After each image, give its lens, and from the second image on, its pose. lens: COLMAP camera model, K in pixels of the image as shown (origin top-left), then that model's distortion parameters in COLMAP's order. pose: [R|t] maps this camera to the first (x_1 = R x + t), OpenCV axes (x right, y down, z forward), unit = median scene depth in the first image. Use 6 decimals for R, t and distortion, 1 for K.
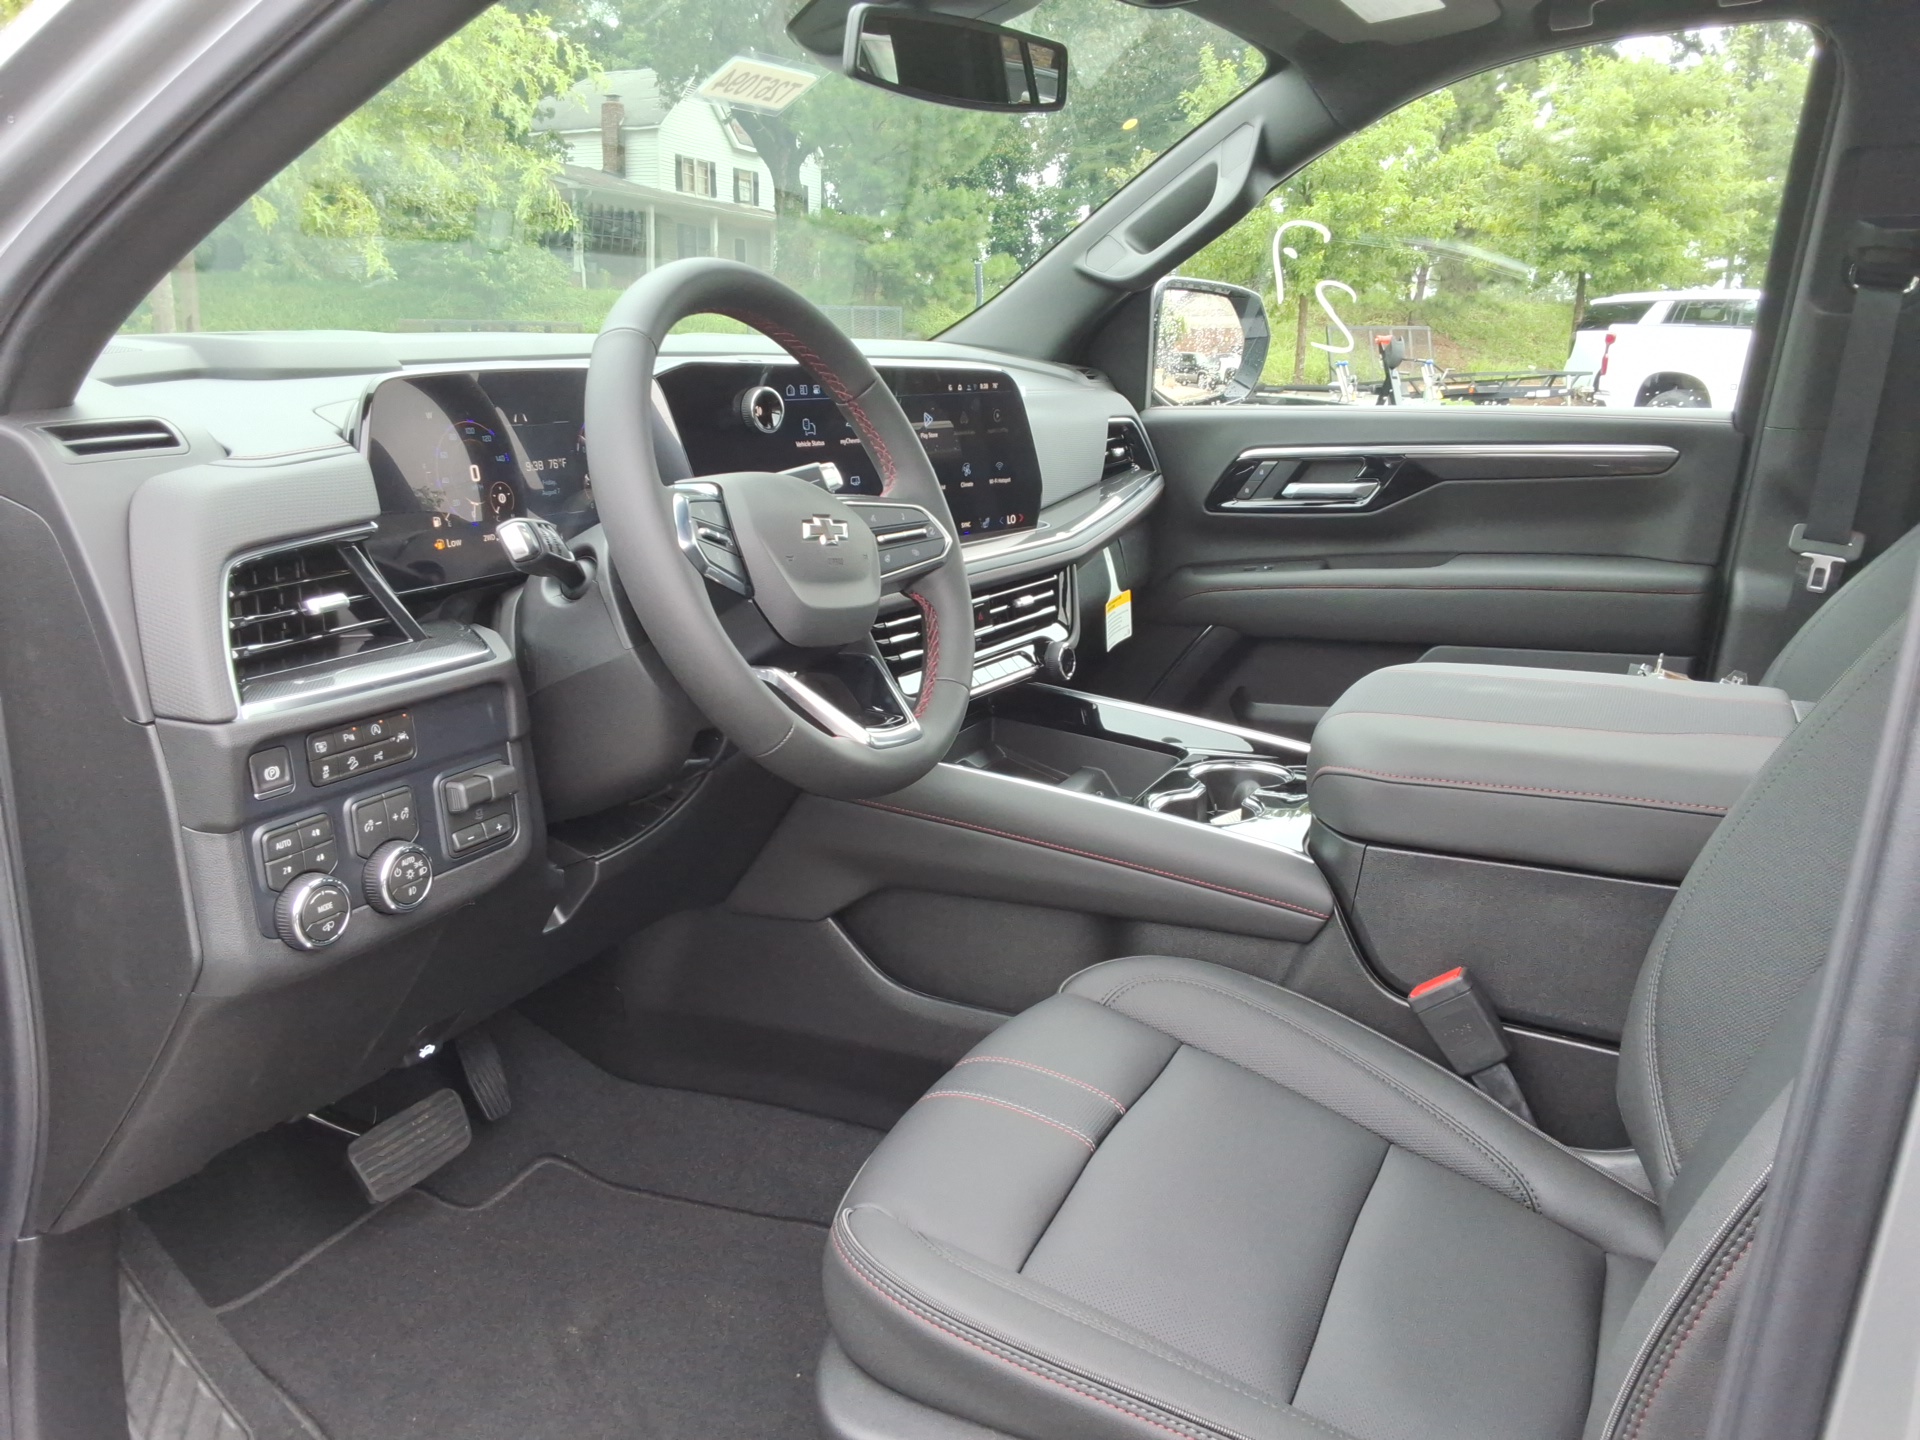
lens RADIAL K [[1541.6, 0, 965.8], [0, 1541.6, 731.5], [0, 0, 1]] dist [0.092769, -0.144016]
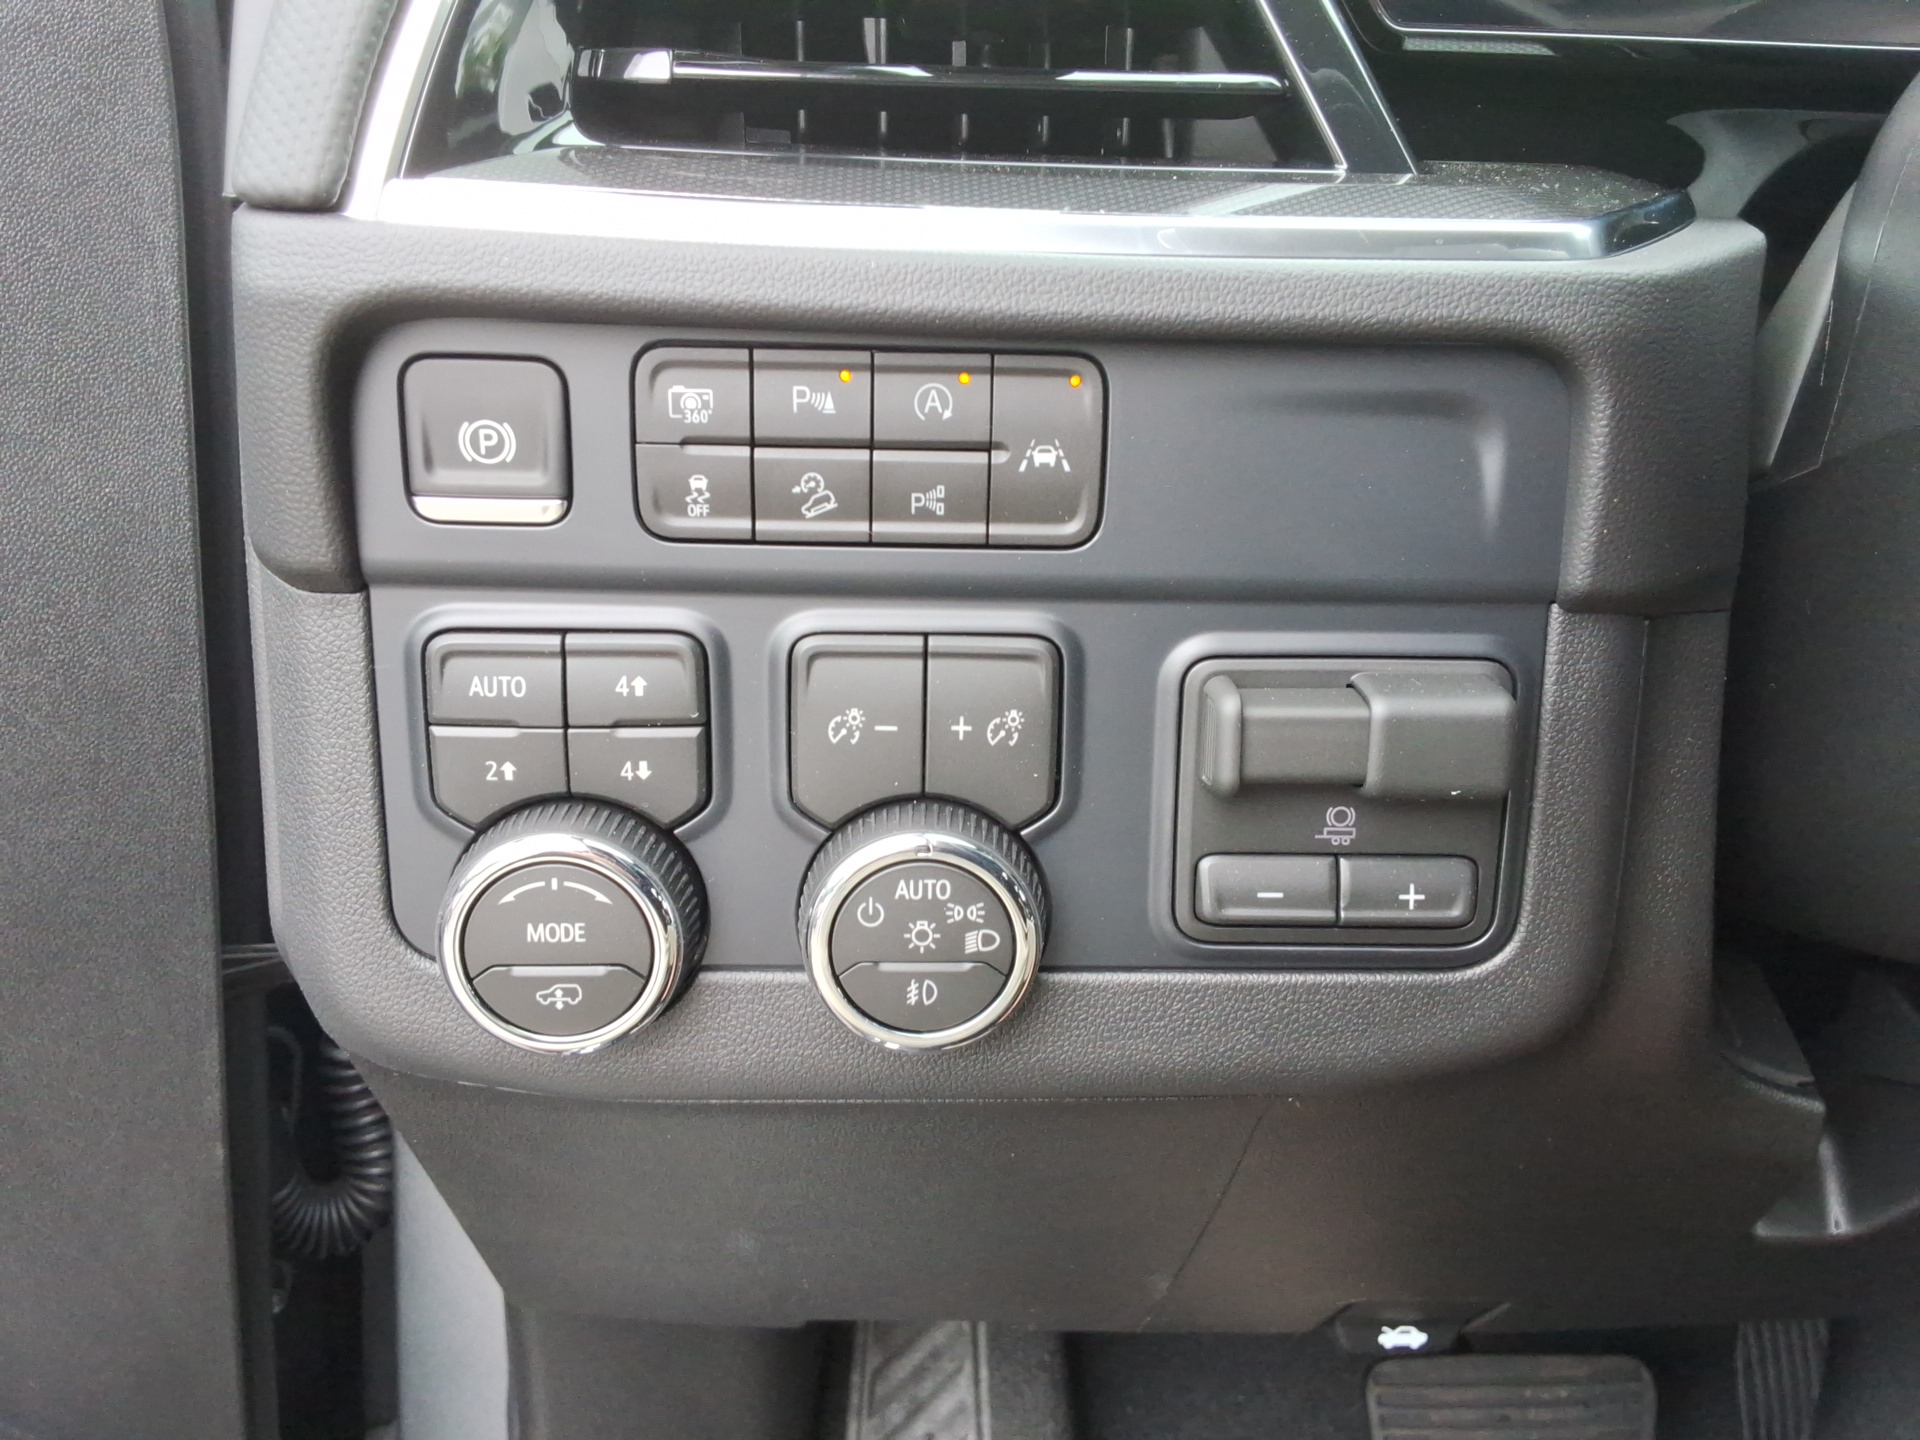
lens RADIAL K [[1541.6, 0, 958.9], [0, 1541.6, 720.9], [0, 0, 1]] dist [0.092769, -0.144016]
pose [[0.479324, 0.277947, -0.832463, -0.124612], [-0.236232, 0.954379, 0.182632, 0.002259], [0.845247, 0.109115, 0.523117, 0.803643]]
